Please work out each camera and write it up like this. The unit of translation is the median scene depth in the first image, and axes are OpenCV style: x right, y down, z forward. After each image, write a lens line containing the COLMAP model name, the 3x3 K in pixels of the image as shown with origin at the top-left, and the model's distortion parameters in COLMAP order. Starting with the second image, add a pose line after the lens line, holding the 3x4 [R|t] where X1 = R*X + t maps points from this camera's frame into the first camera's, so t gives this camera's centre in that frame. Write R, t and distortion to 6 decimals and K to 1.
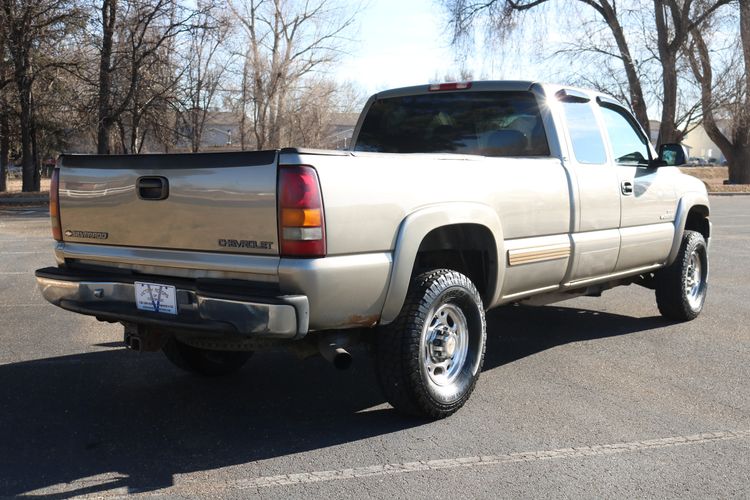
lens RADIAL K [[1010.9, 0, 372.9], [0, 1010.9, 245.0], [0, 0, 1]] dist [-0.071139, 0.000000]
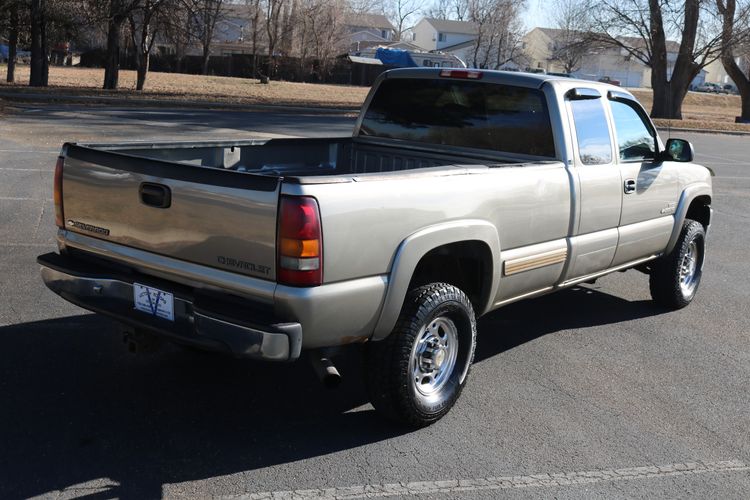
lens RADIAL K [[1010.9, 0, 375.5], [0, 1010.9, 250.0], [0, 0, 1]] dist [-0.071139, 0.000000]
pose [[0.997726, 0.067366, 0.002310, 0.002233], [-0.067196, 0.991337, 0.112849, -0.117041], [0.005312, -0.112747, 0.993610, -0.005464]]
